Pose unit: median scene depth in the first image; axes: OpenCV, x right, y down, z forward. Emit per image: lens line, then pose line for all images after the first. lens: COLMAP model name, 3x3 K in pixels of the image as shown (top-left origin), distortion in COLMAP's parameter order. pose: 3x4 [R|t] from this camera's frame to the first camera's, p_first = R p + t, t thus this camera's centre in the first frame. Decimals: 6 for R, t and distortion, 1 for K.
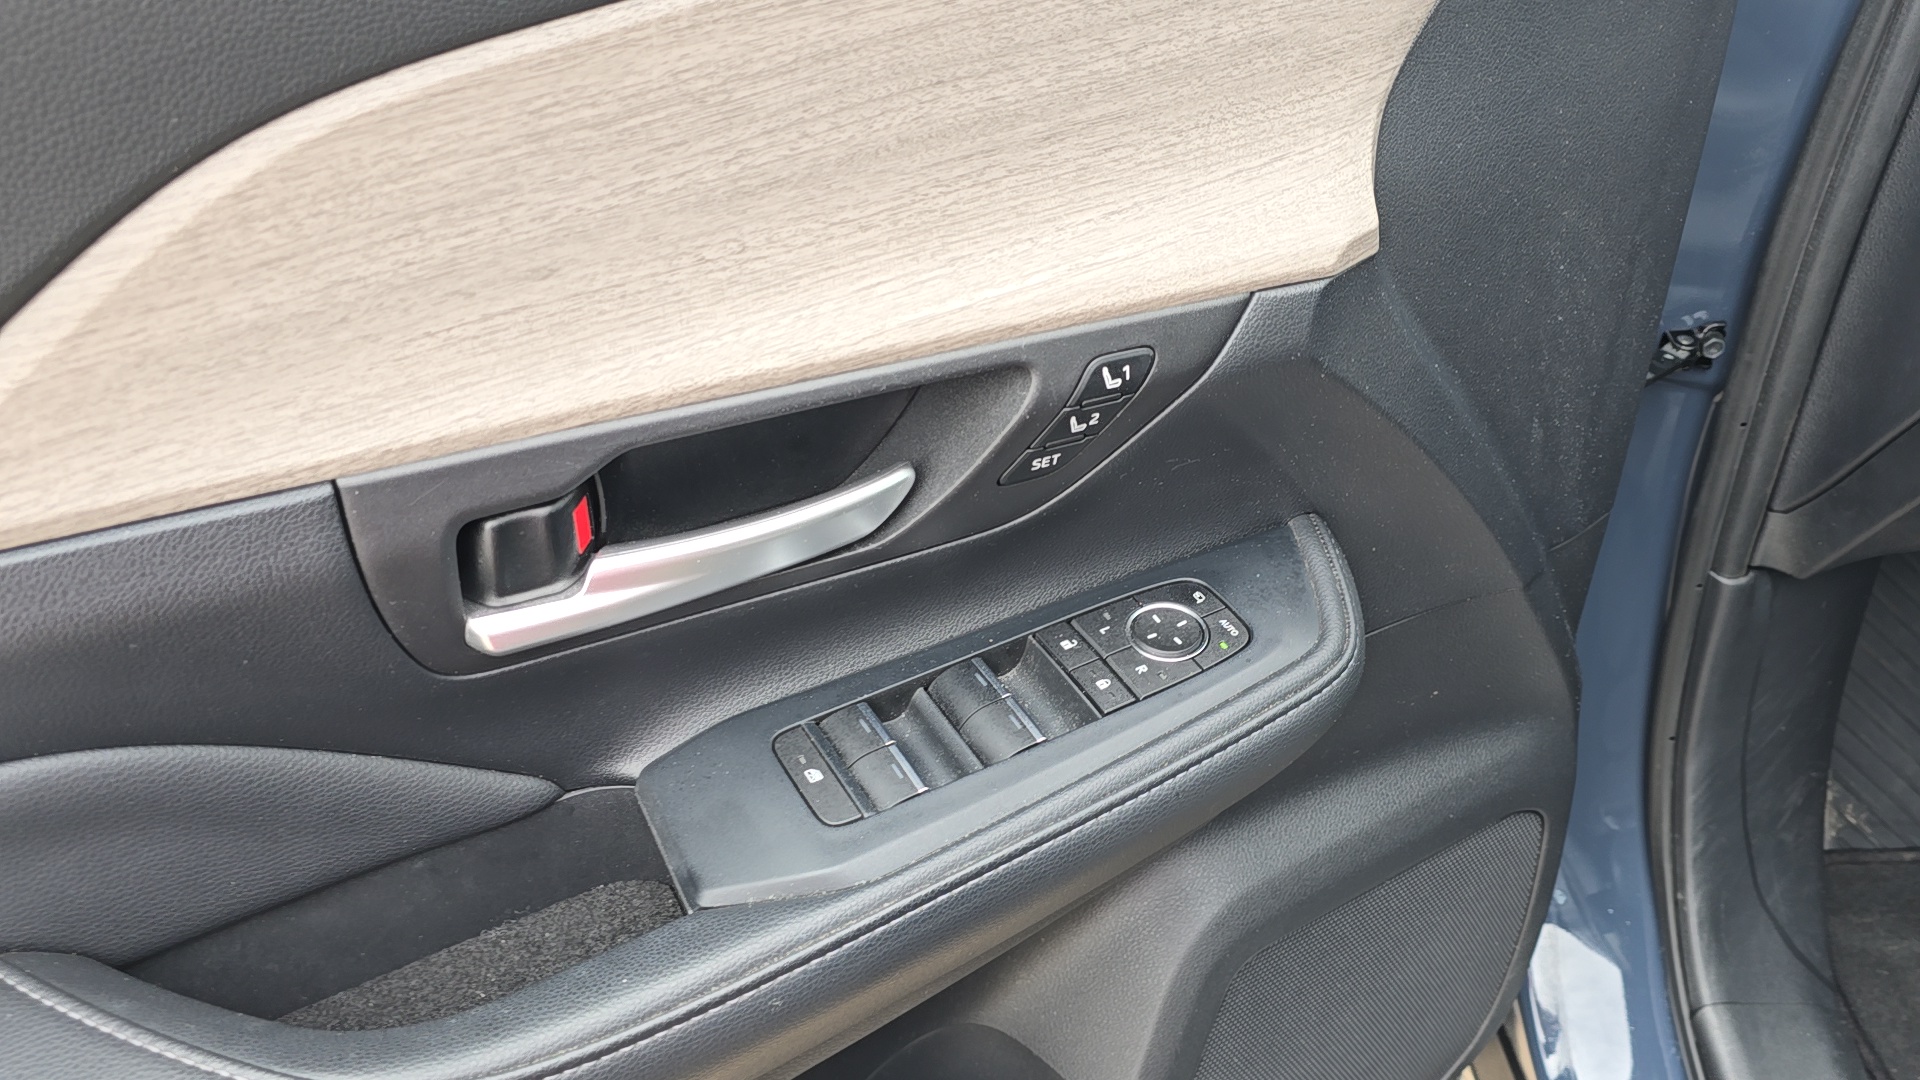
lens RADIAL K [[1608.2, 0, 959.0], [0, 1608.2, 536.4], [0, 0, 1]] dist [-0.013923, 0.012482]
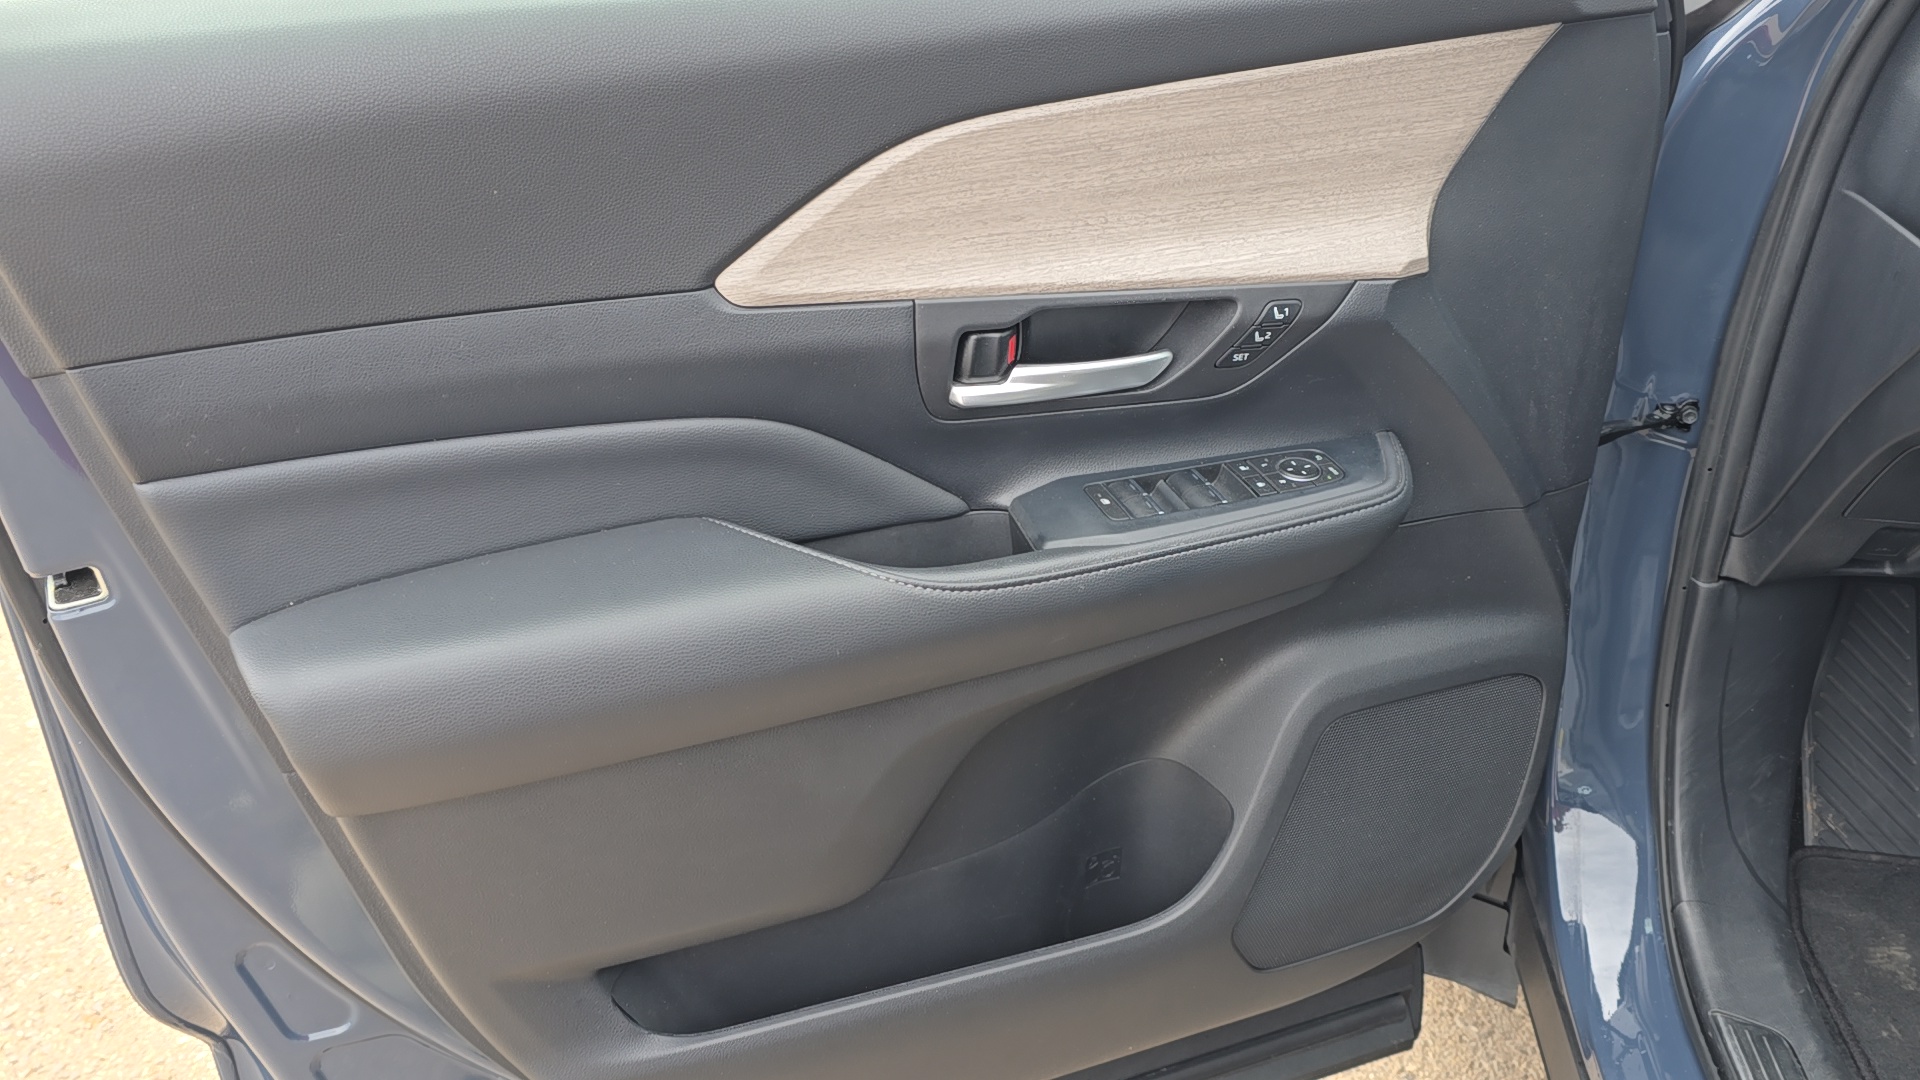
lens RADIAL K [[1608.2, 0, 976.0], [0, 1608.2, 536.2], [0, 0, 1]] dist [-0.013923, 0.012482]
pose [[0.988328, 0.099035, -0.115760, -0.015645], [-0.115112, 0.983201, -0.141654, 0.480285], [0.099787, 0.153326, 0.983124, -0.905671]]
